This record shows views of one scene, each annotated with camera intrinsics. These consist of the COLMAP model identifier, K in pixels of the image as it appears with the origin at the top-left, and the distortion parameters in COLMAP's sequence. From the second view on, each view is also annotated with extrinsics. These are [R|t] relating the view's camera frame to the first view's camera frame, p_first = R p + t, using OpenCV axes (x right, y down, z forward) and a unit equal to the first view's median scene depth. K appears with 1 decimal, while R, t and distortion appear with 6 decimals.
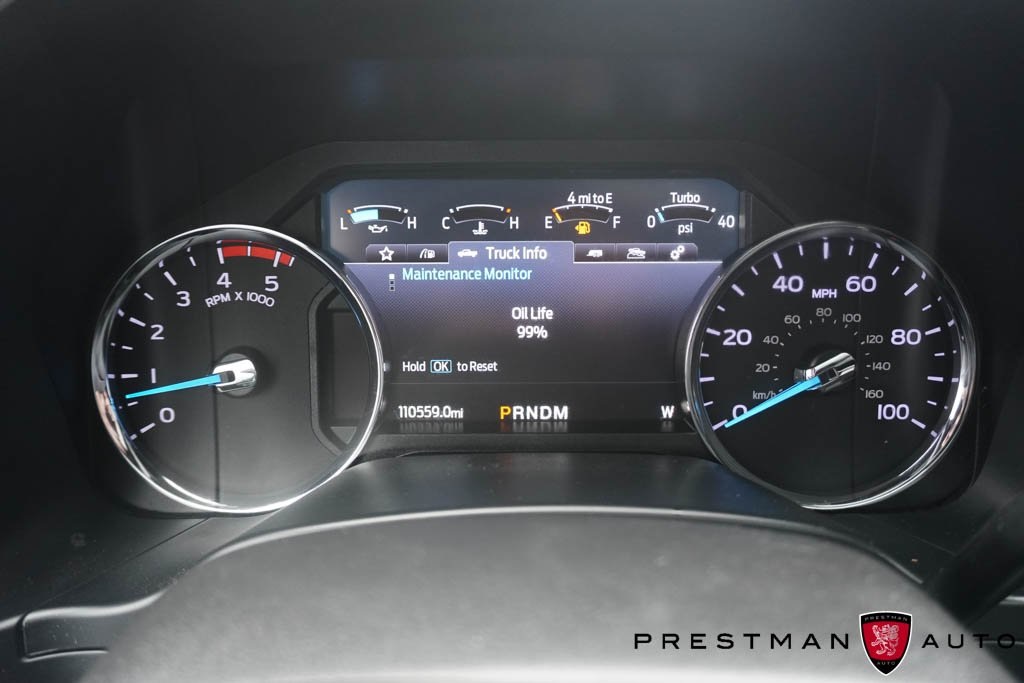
lens RADIAL K [[869.6, 0, 514.0], [0, 869.6, 335.2], [0, 0, 1]] dist [-0.013503, -0.001999]
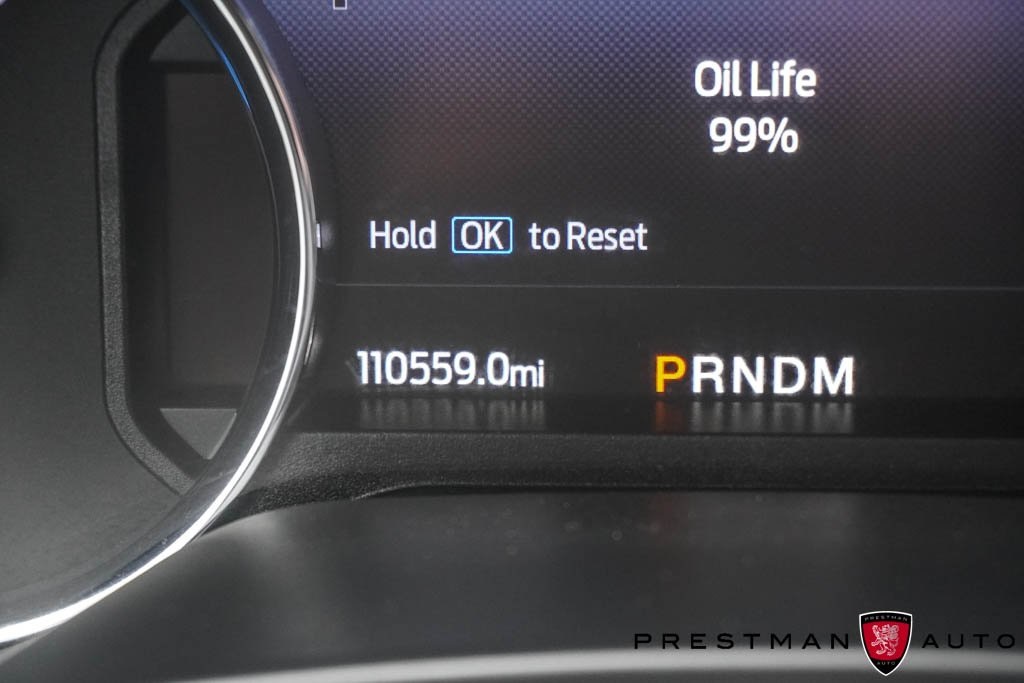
lens RADIAL K [[2233.2, 0, 511.7], [0, 2233.2, 343.7], [0, 0, 1]] dist [-0.043915, 0.000000]
pose [[0.998504, 0.011536, -0.053454, -0.025254], [-0.007948, 0.997731, 0.066848, 0.019697], [0.054104, -0.066323, 0.996330, 0.128594]]
